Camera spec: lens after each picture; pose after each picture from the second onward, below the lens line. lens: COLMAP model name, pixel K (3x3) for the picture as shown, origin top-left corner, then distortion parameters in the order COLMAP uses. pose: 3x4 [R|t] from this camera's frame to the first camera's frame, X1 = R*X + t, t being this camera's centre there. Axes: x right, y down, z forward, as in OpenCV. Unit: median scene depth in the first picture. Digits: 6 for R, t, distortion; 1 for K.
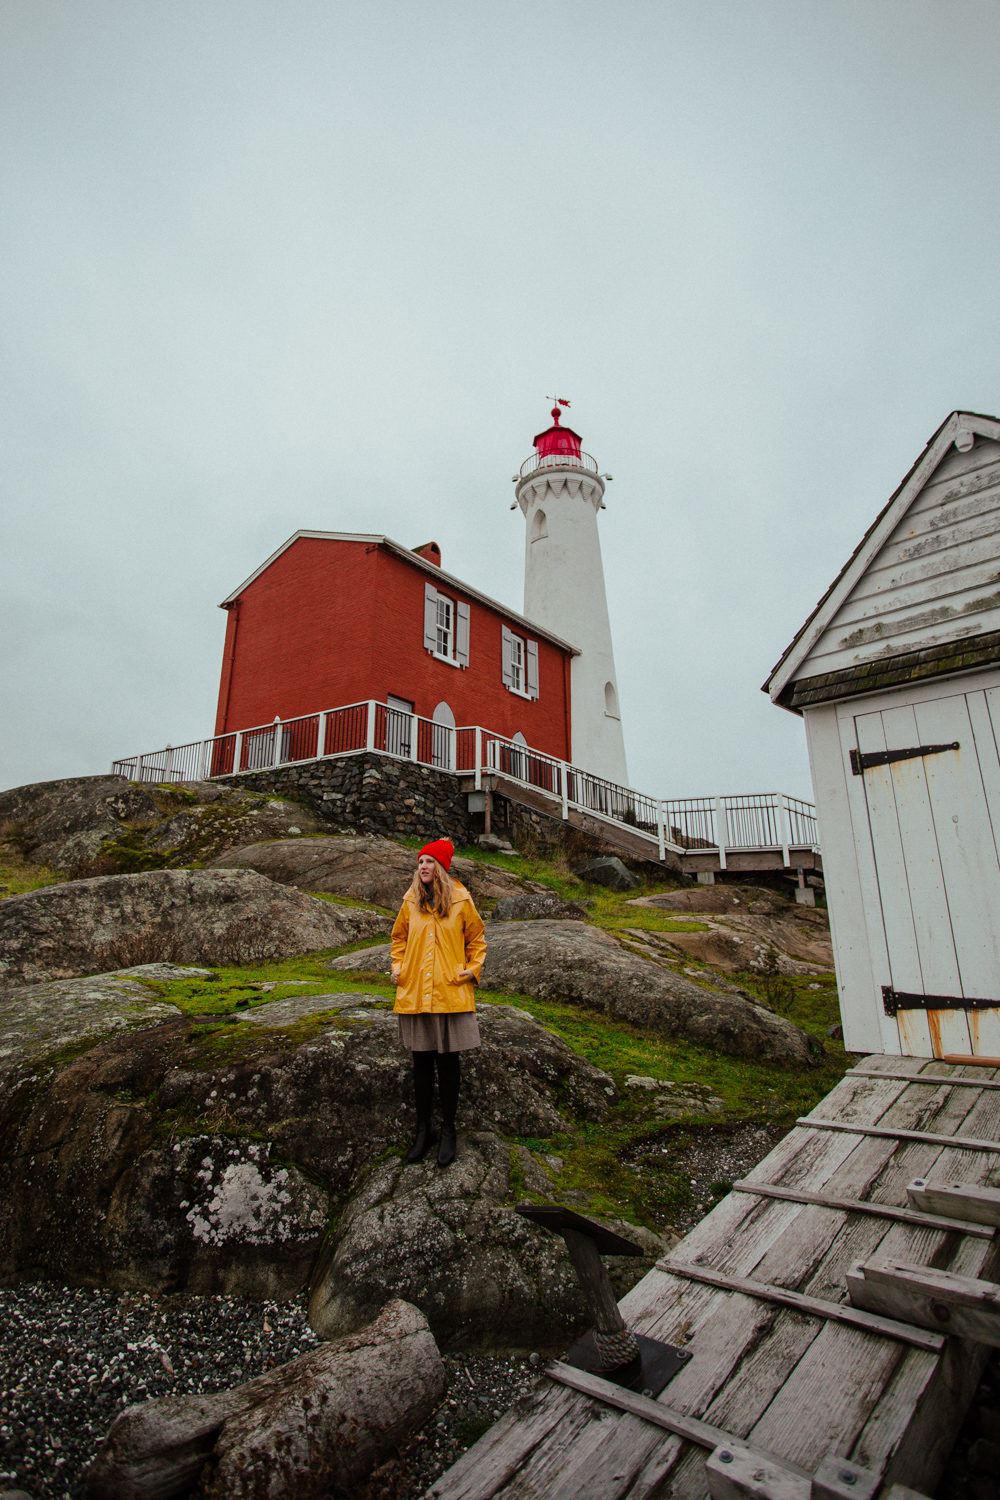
lens RADIAL K [[829.4, 0, 450.5], [0, 829.4, 662.4], [0, 0, 1]] dist [-0.085751, 0.044229]
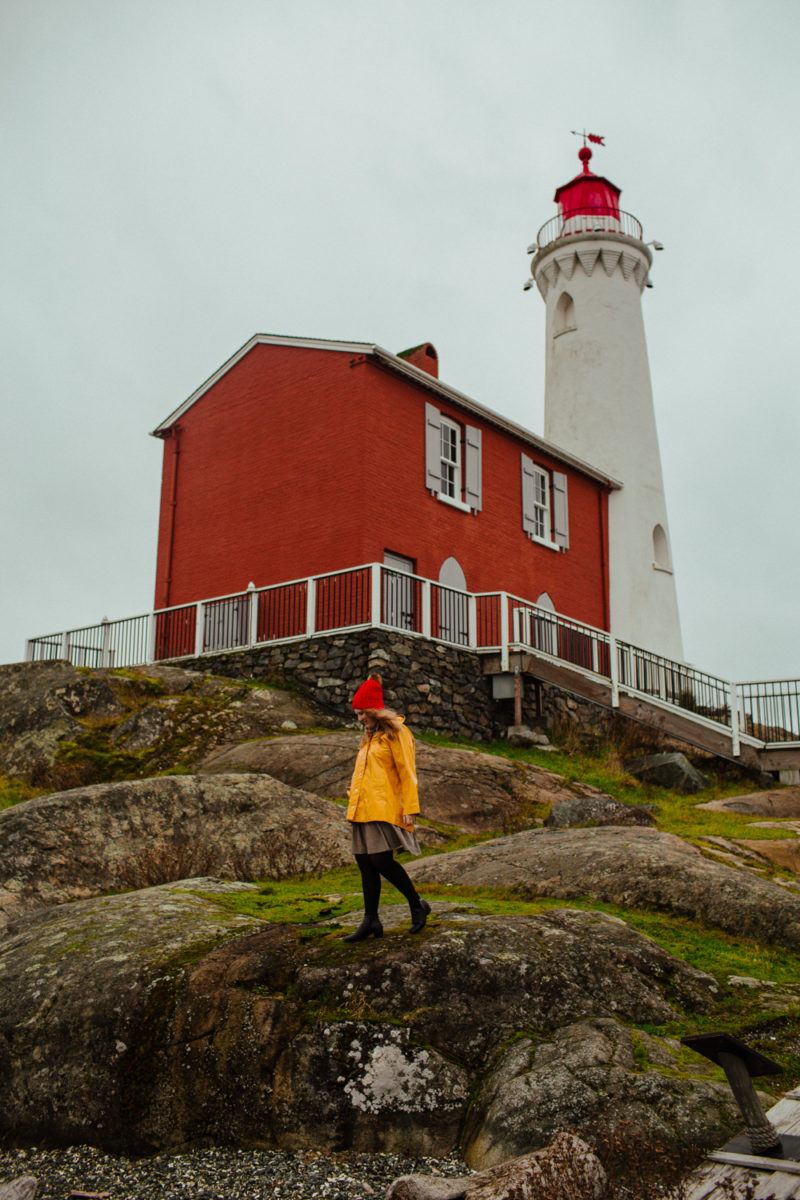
lens RADIAL K [[1161.4, 0, 400.0], [0, 1161.4, 600.0], [0, 0, 1]] dist [-0.112410, 0.151905]
pose [[0.999807, -0.011818, -0.015663, -0.086187], [0.013353, 0.994714, 0.101816, -0.052143], [0.014377, -0.102005, 0.994680, -0.191214]]
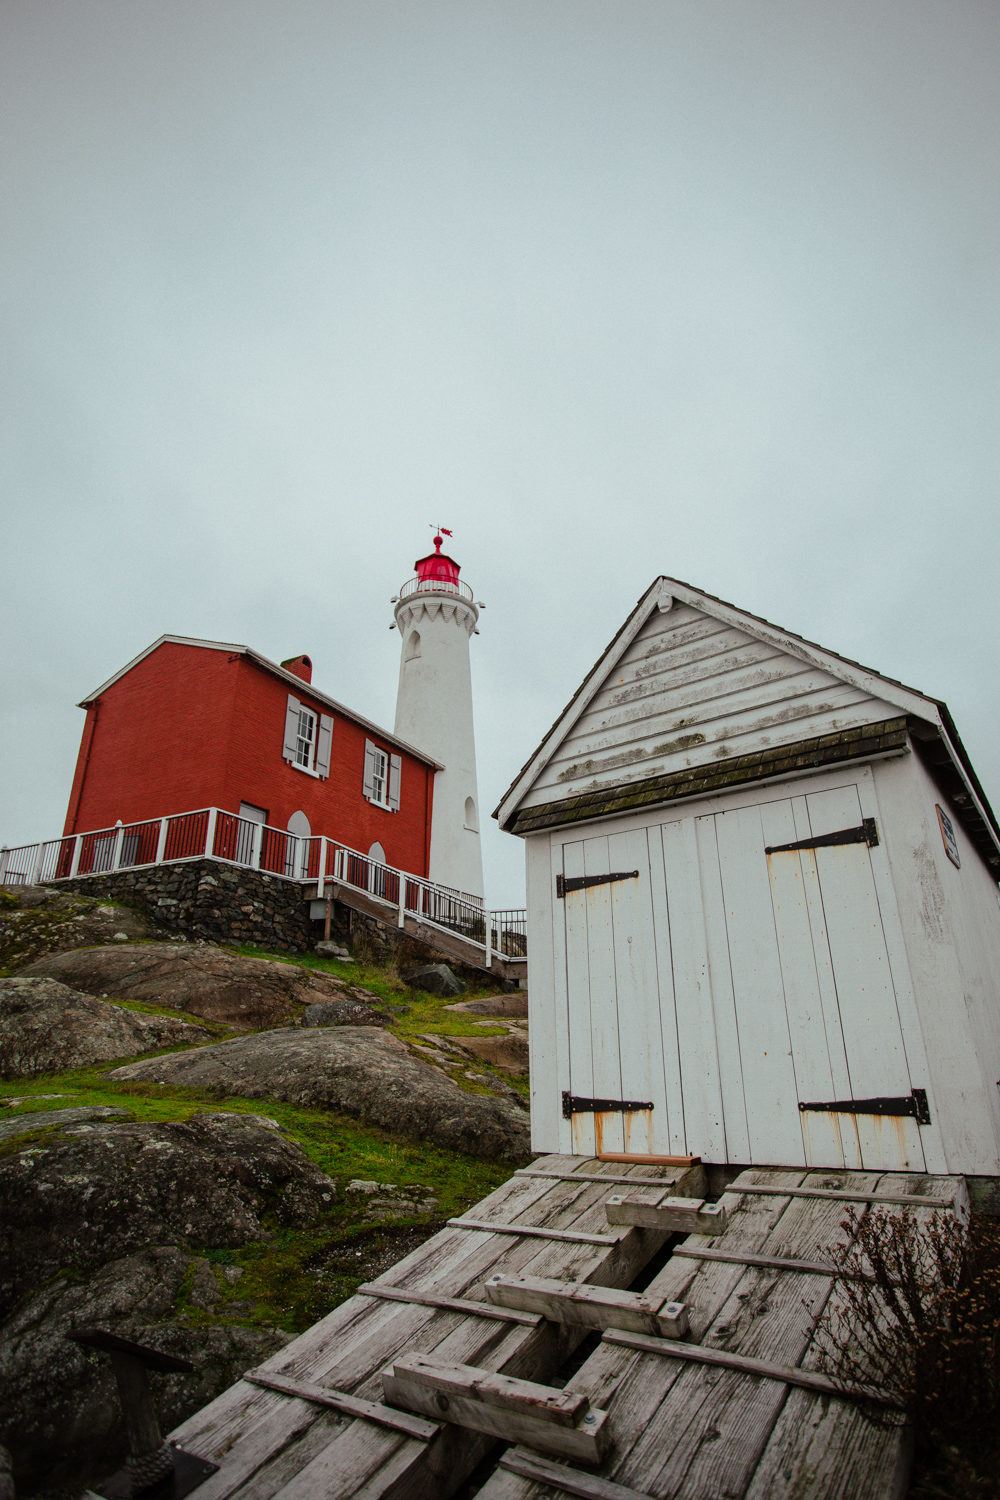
lens RADIAL K [[788.7, 0, 511.9], [0, 788.7, 753.9], [0, 0, 1]] dist [-0.075601, 0.042790]
pose [[0.978466, 0.046344, 0.201139, 0.106815], [-0.041236, 0.998714, -0.029511, -0.010915], [-0.202248, 0.020581, 0.979118, -0.016121]]
